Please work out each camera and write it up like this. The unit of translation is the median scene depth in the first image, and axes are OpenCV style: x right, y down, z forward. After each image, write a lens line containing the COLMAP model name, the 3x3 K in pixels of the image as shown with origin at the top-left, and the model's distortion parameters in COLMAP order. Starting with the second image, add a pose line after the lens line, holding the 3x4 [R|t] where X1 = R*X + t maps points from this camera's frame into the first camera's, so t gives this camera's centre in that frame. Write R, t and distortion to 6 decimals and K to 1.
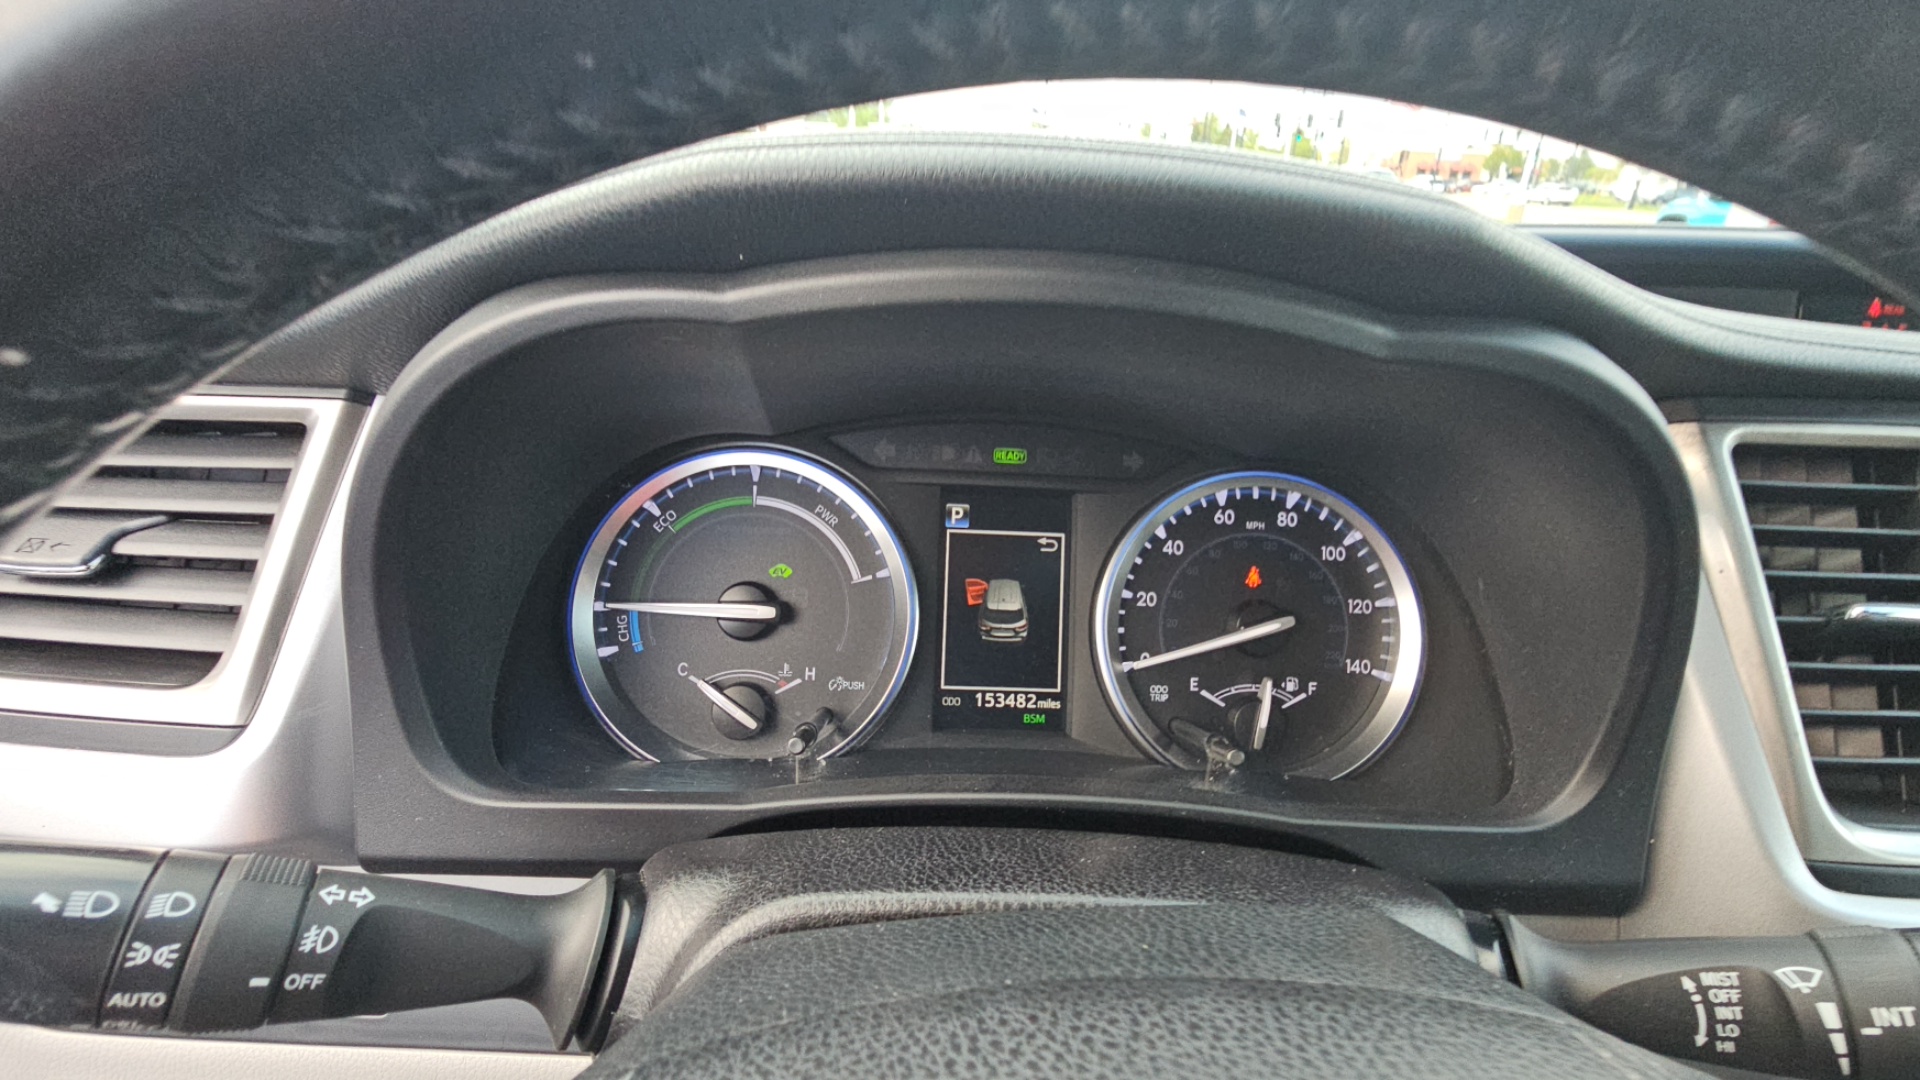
lens RADIAL K [[853.3, 0, 978.5], [0, 853.3, 543.7], [0, 0, 1]] dist [0.010451, -0.007111]
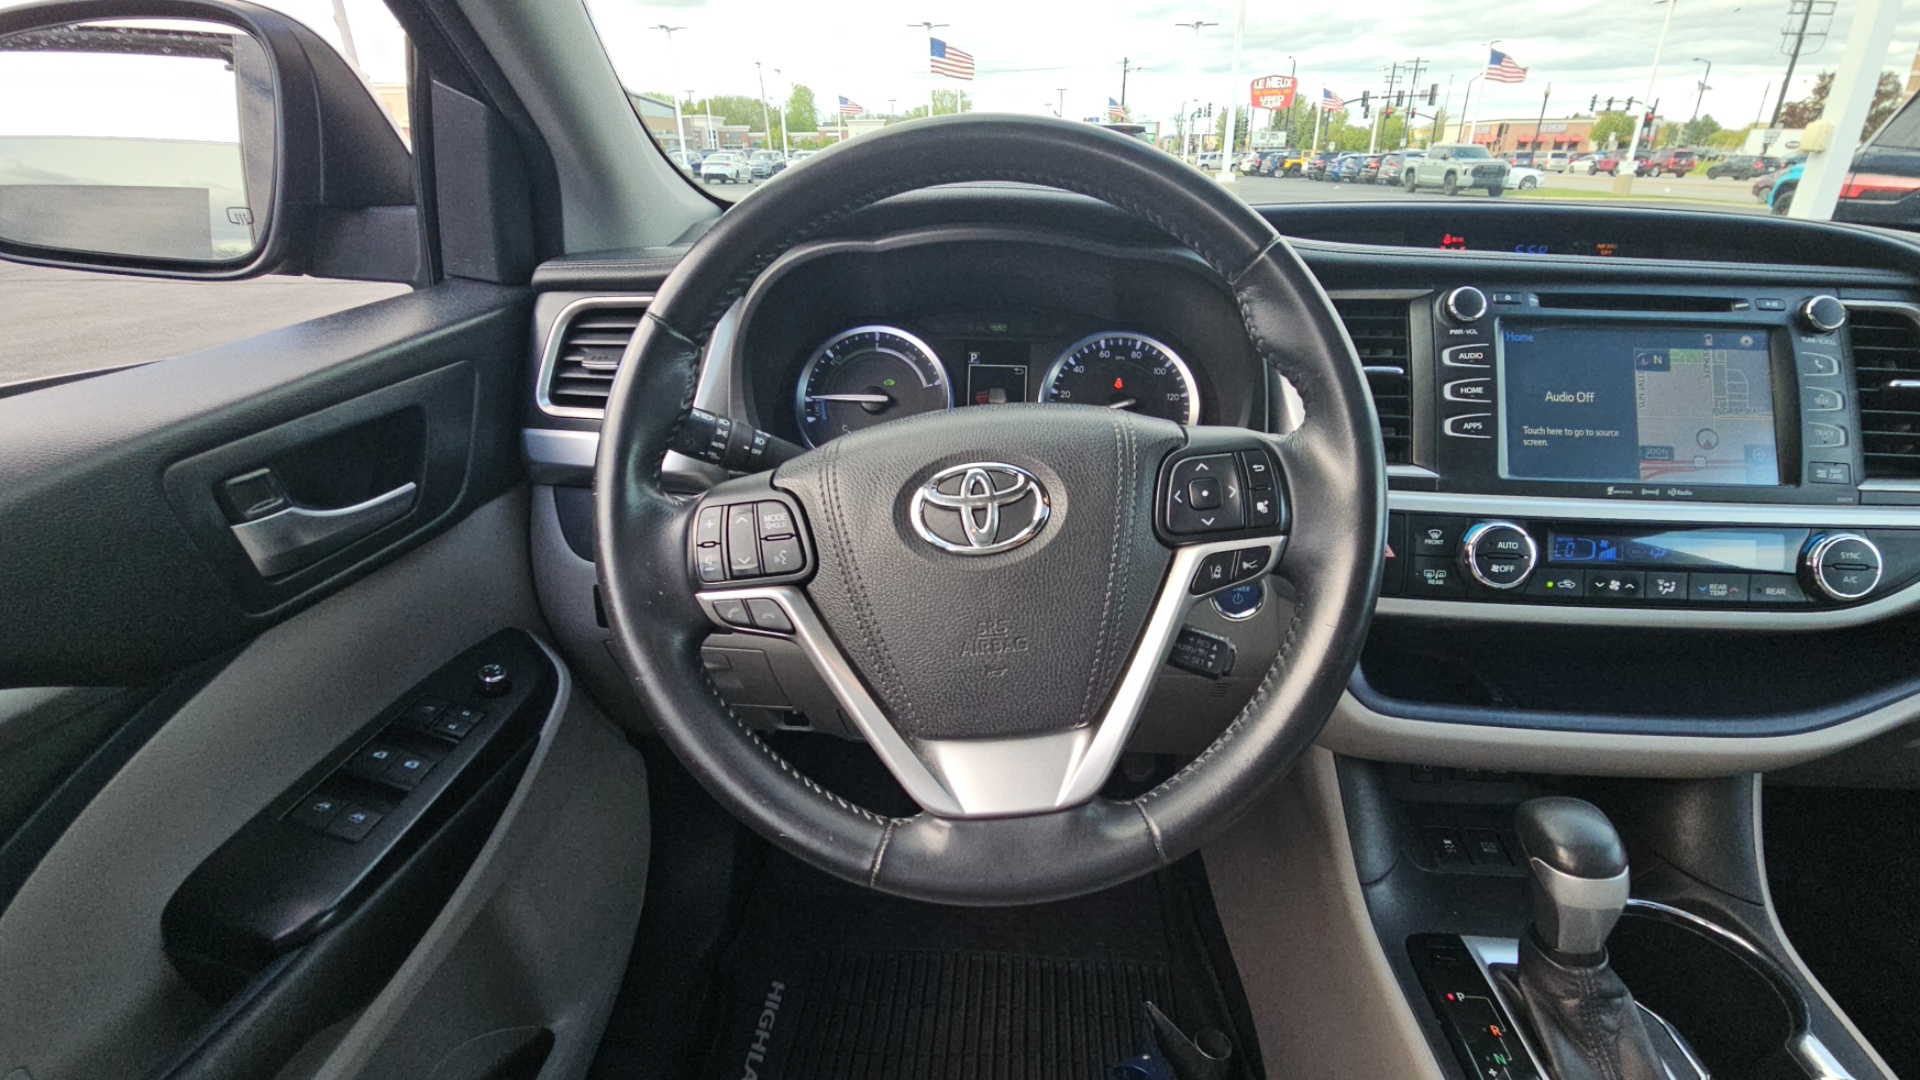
lens RADIAL K [[853.3, 0, 983.6], [0, 853.3, 544.5], [0, 0, 1]] dist [0.010451, -0.007111]
pose [[0.995450, -0.004368, -0.095184, 0.197422], [0.004817, 0.999978, 0.004484, 0.419598], [0.095163, -0.004922, 0.995450, -1.072348]]
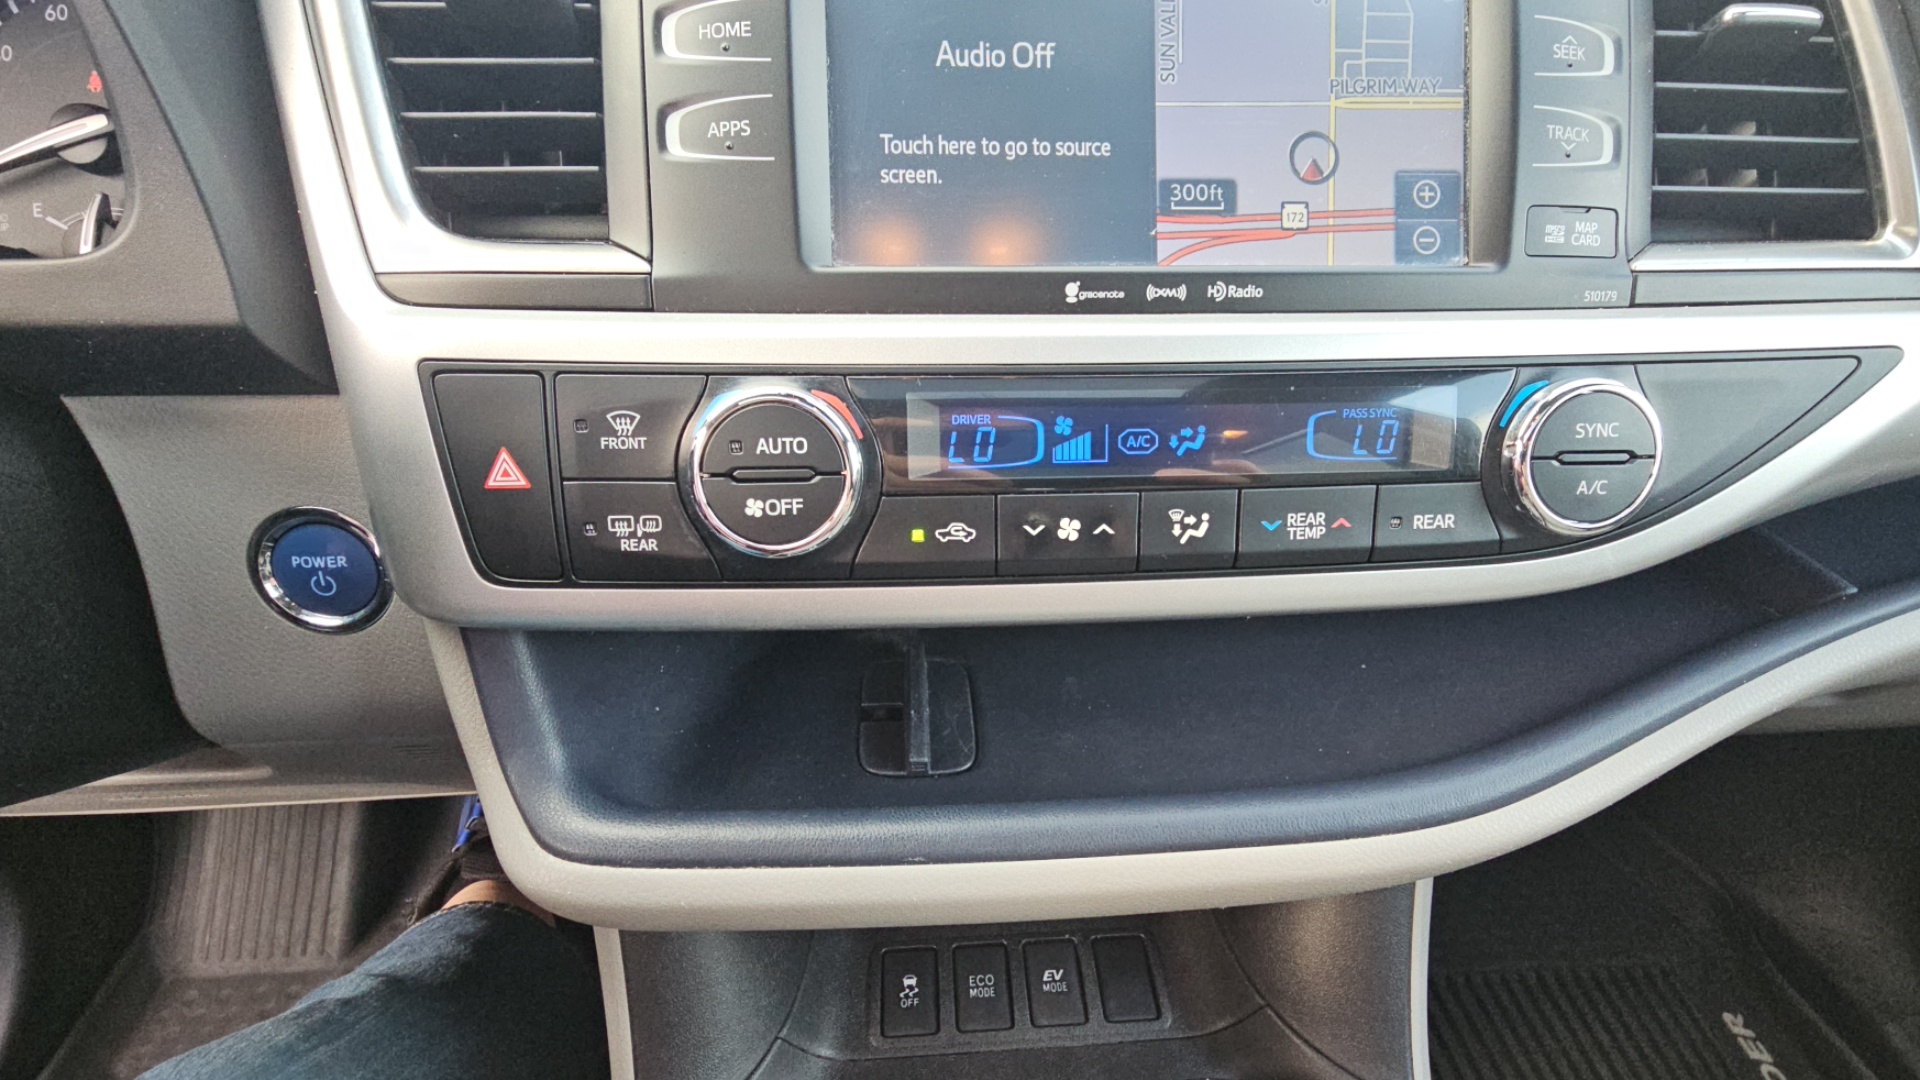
lens RADIAL K [[853.3, 0, 982.6], [0, 853.3, 554.5], [0, 0, 1]] dist [0.010451, -0.007111]
pose [[0.998480, -0.054055, 0.010755, 1.203466], [0.051481, 0.984398, 0.168257, 0.414287], [-0.019682, -0.167448, 0.985684, 0.050423]]
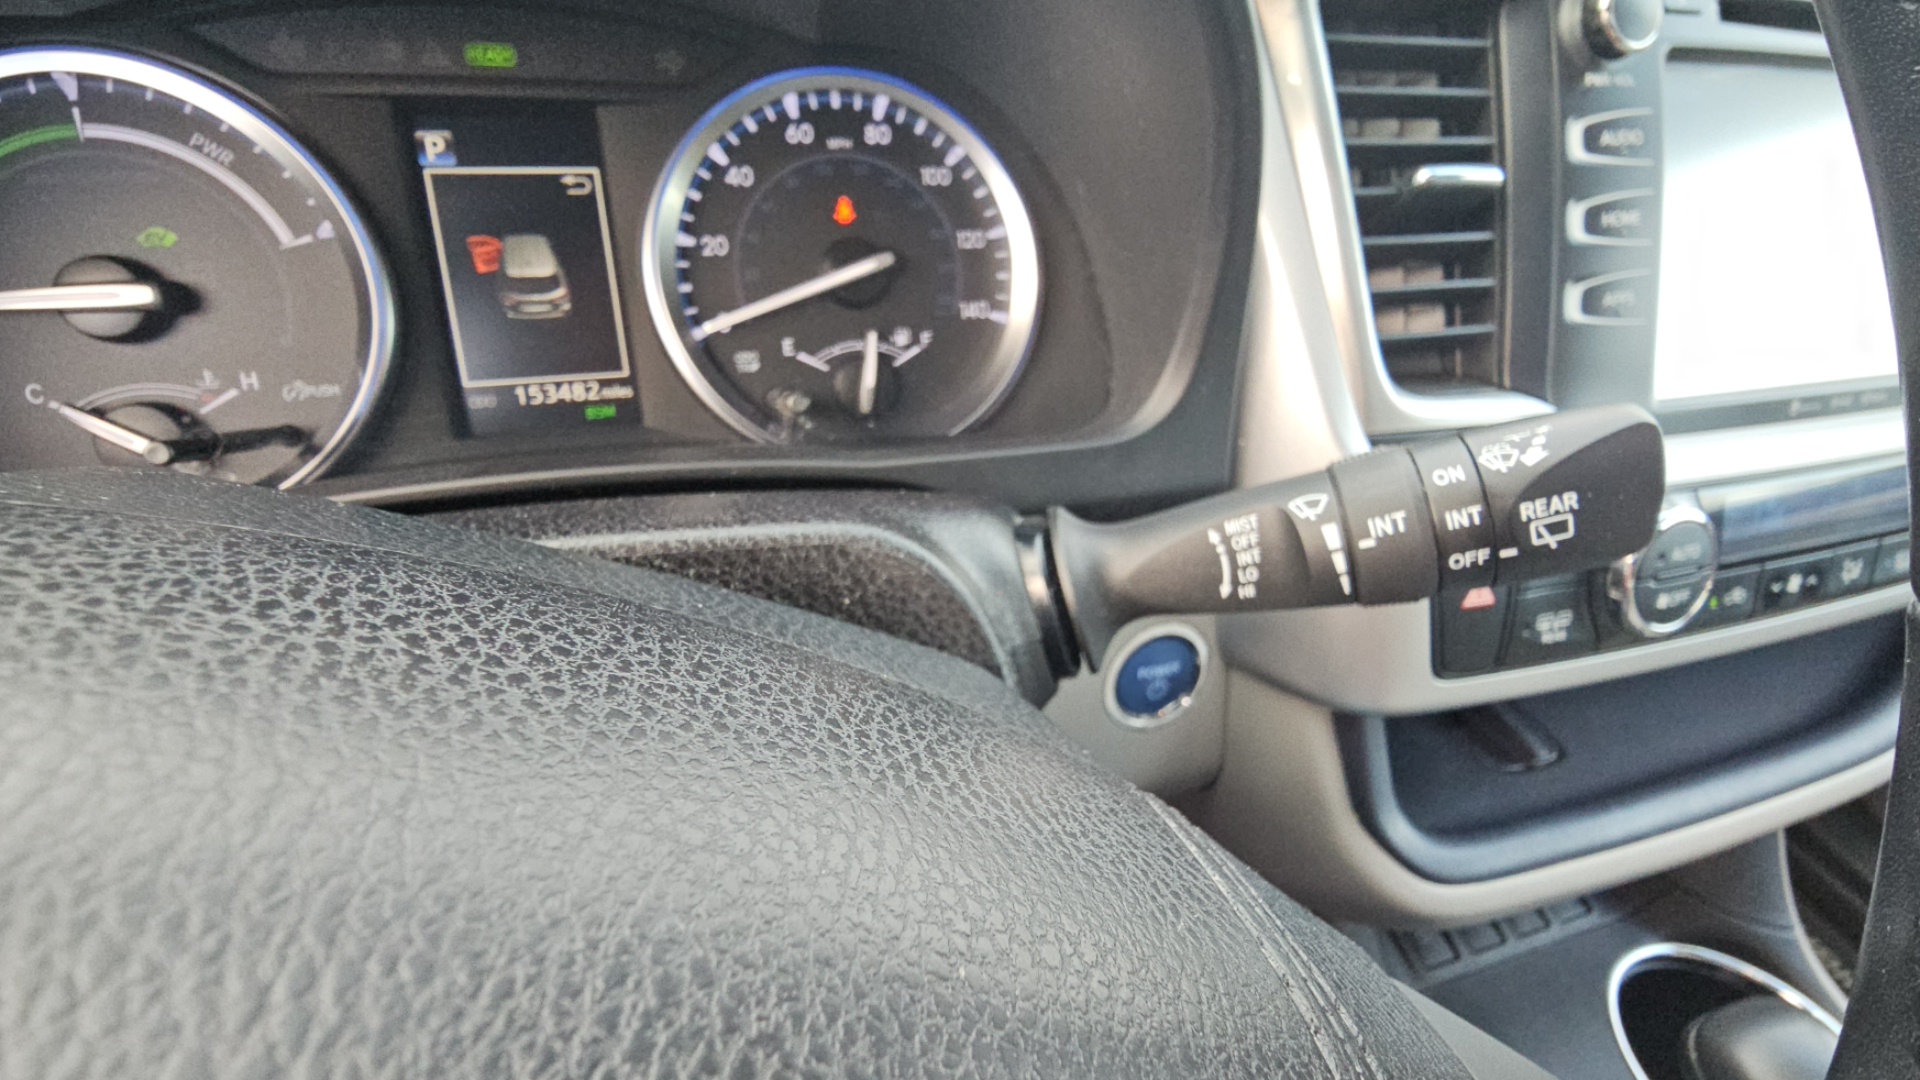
lens RADIAL K [[853.3, 0, 972.1], [0, 853.3, 540.7], [0, 0, 1]] dist [0.010451, -0.007111]
pose [[0.959028, -0.153929, 0.237848, 0.196762], [0.086723, 0.958726, 0.270785, 0.135342], [-0.269713, -0.239063, 0.932794, 0.112199]]
